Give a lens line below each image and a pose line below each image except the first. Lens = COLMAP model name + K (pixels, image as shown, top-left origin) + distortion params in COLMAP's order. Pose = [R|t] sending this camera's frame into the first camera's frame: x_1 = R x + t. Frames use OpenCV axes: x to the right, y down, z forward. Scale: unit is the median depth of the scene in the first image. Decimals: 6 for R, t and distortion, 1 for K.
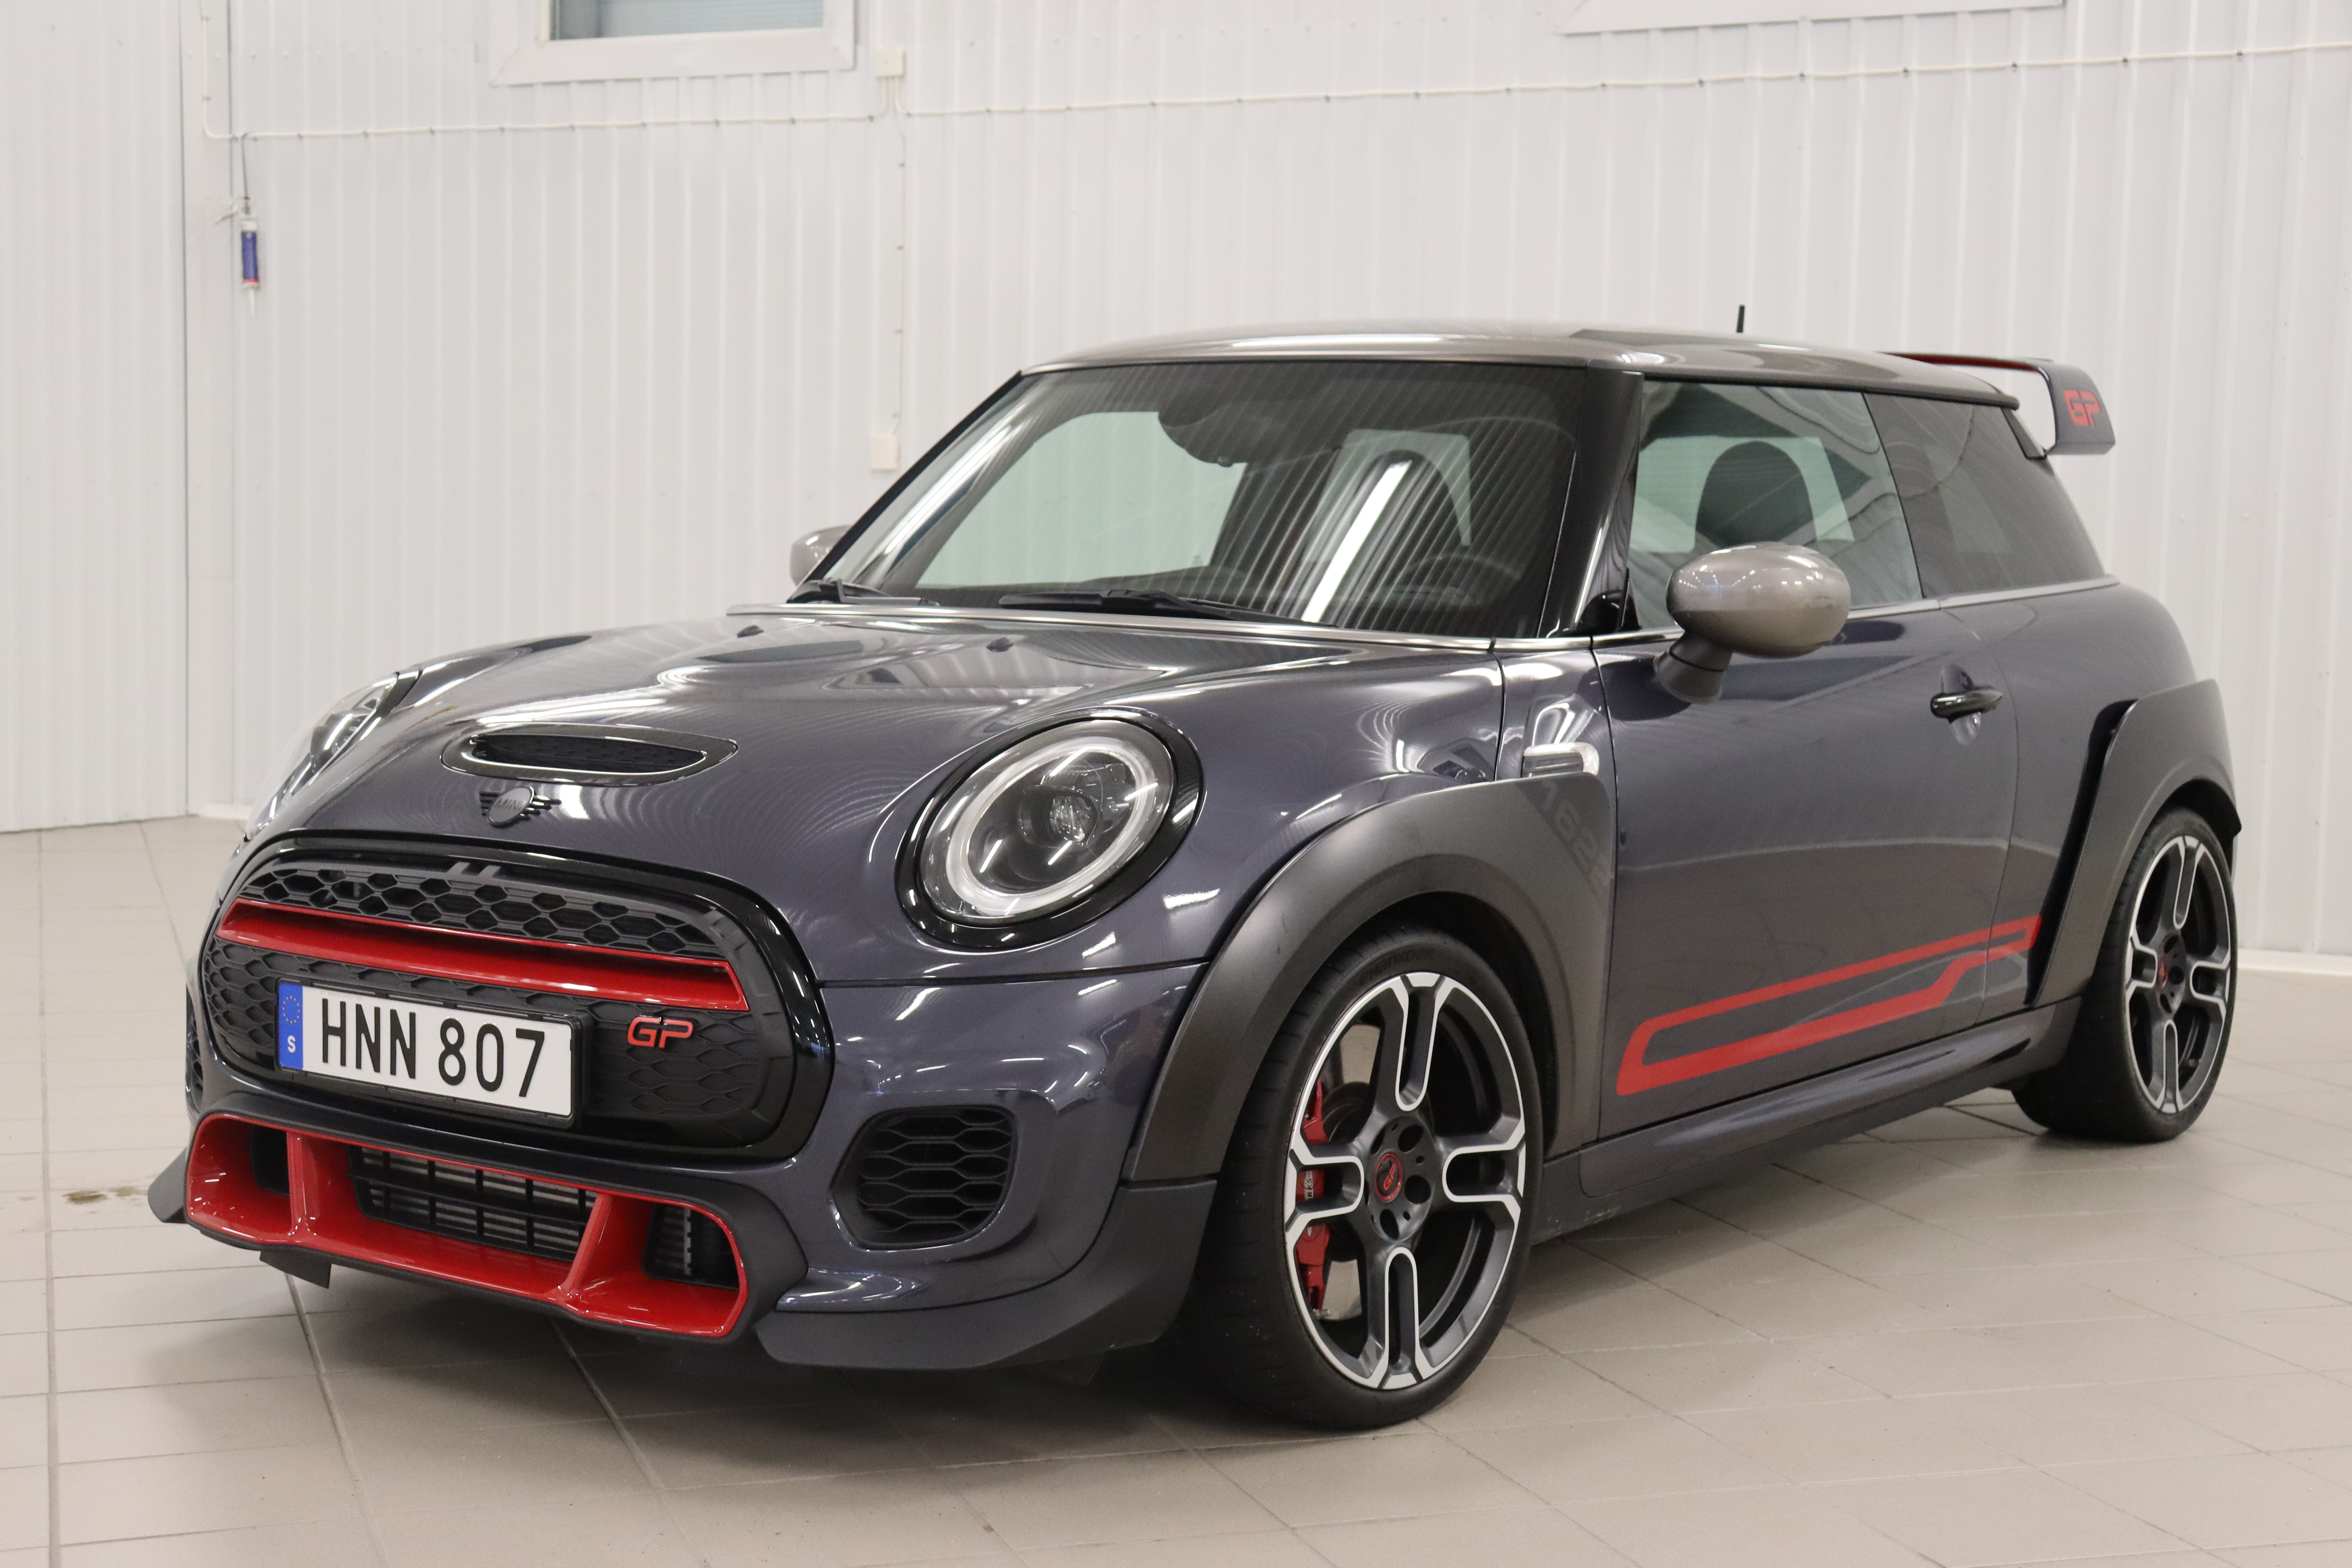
lens RADIAL K [[3630.2, 0, 1176.0], [0, 3630.2, 784.0], [0, 0, 1]] dist [-0.139316, 0.728228]
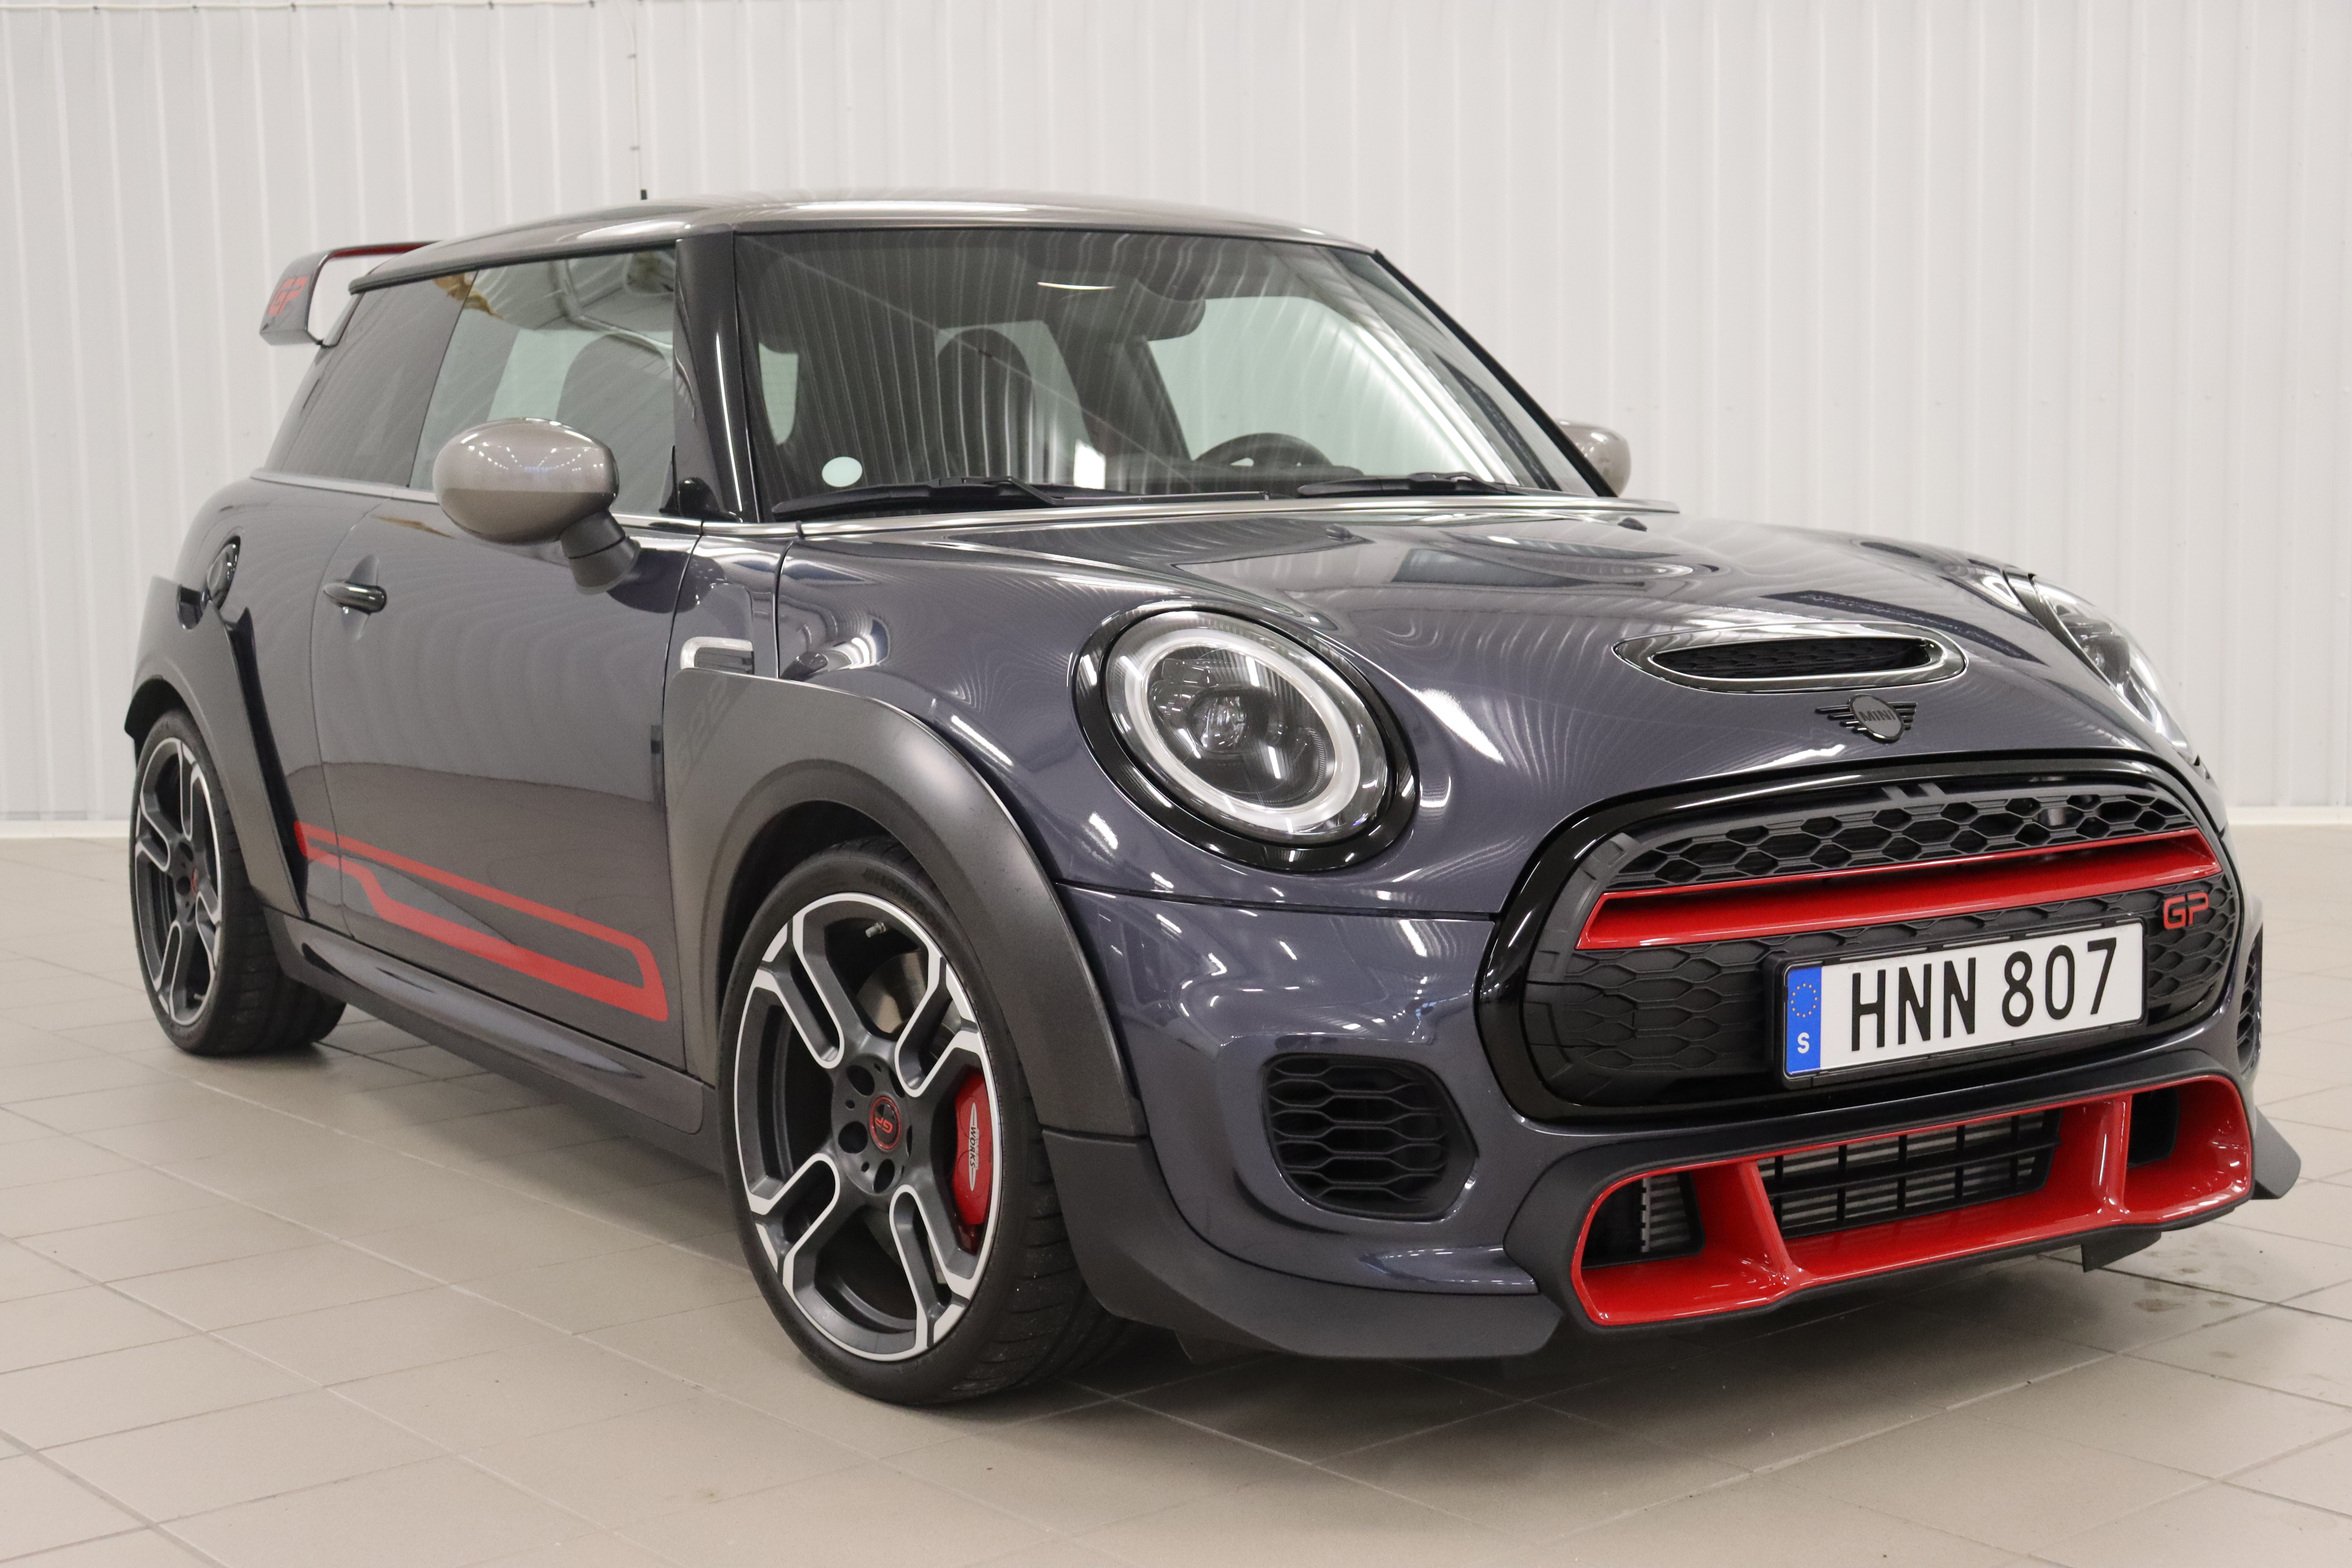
lens RADIAL K [[3444.3, 0, 1176.0], [0, 3444.3, 784.0], [0, 0, 1]] dist [-0.029793, -0.071173]
pose [[0.282175, -0.111329, 0.952882, -1.035364], [0.087515, 0.992090, 0.089994, -0.068363], [-0.955363, 0.057998, 0.289686, 0.930548]]
